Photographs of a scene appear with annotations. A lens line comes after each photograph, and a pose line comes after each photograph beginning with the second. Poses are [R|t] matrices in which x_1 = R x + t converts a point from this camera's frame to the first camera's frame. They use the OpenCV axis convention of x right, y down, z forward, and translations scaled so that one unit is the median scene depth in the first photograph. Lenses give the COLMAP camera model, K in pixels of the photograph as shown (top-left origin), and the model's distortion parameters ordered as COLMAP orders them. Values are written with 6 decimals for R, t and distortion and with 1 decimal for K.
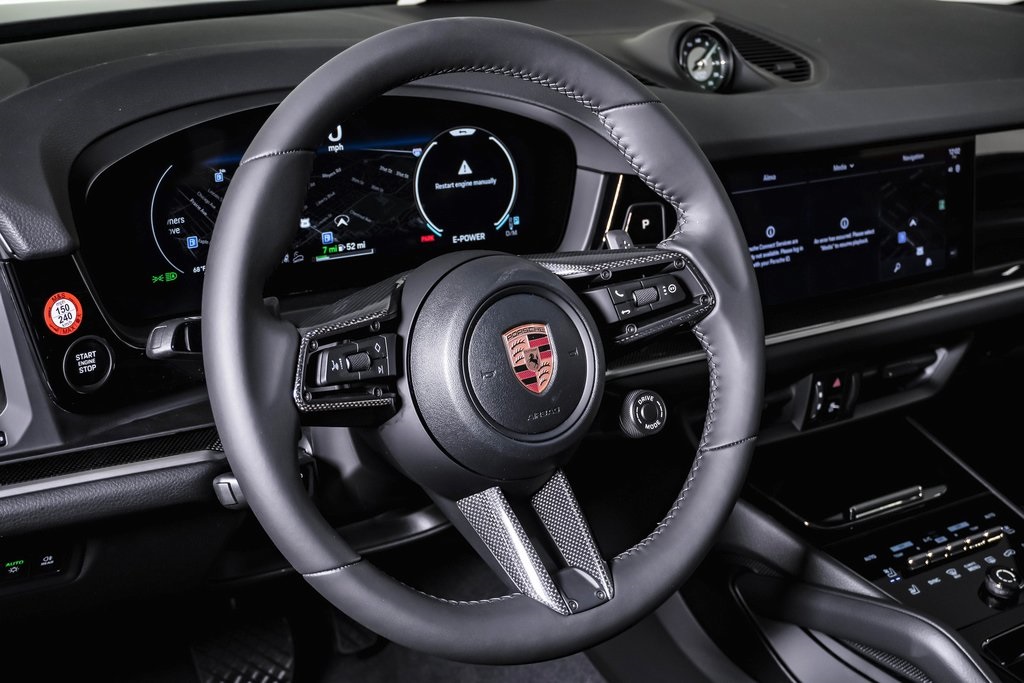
lens RADIAL K [[1369.5, 0, 531.6], [0, 1369.5, 354.2], [0, 0, 1]] dist [0.023969, 0.000000]
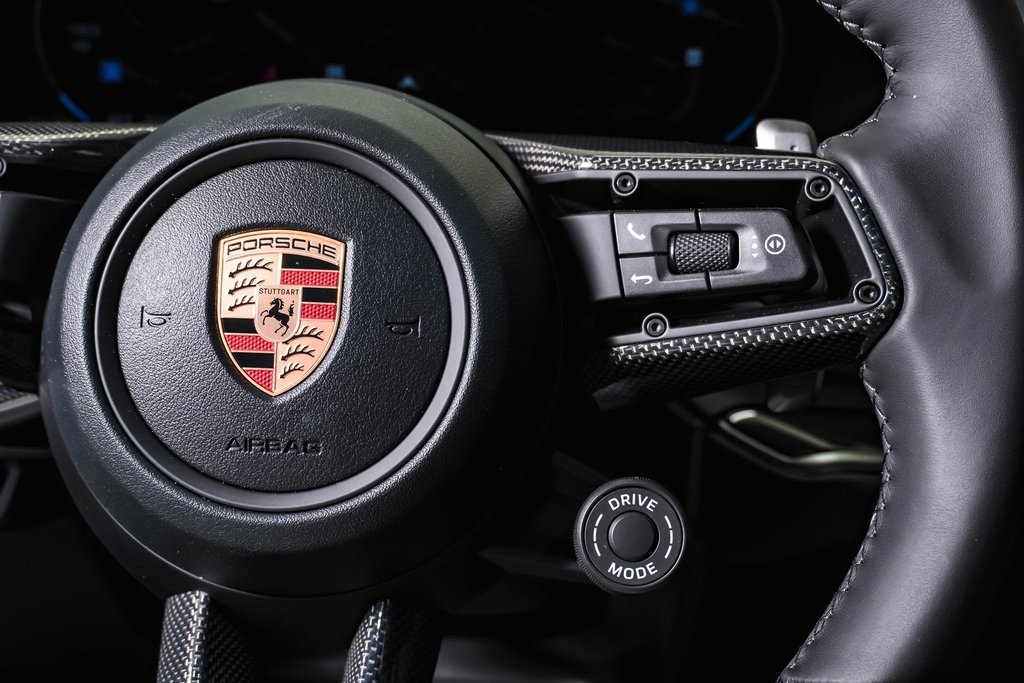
lens RADIAL K [[1369.5, 0, 502.8], [0, 1369.5, 384.7], [0, 0, 1]] dist [0.023969, 0.000000]
pose [[0.779279, 0.196813, -0.594970, 0.304851], [-0.233073, 0.972322, 0.016364, 0.002375], [0.581723, 0.125919, 0.803581, 0.706133]]
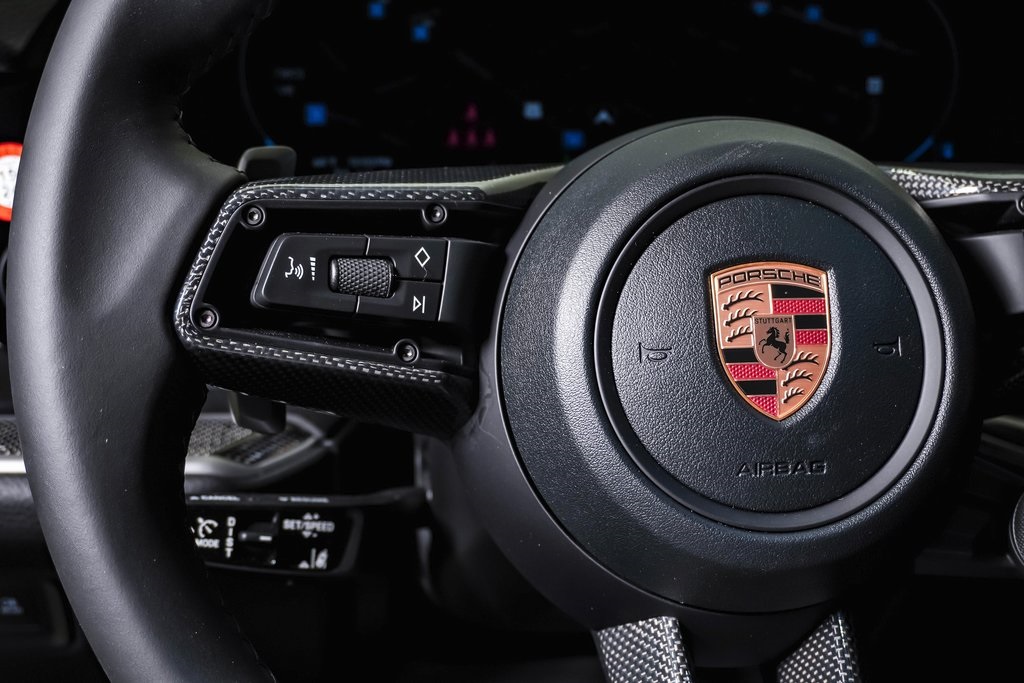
lens RADIAL K [[1369.5, 0, 499.9], [0, 1369.5, 388.9], [0, 0, 1]] dist [0.023969, 0.000000]
pose [[0.884184, 0.134815, -0.447262, 0.119957], [-0.167522, 0.985275, -0.034186, 0.048233], [0.436068, 0.105153, 0.893749, 0.572930]]
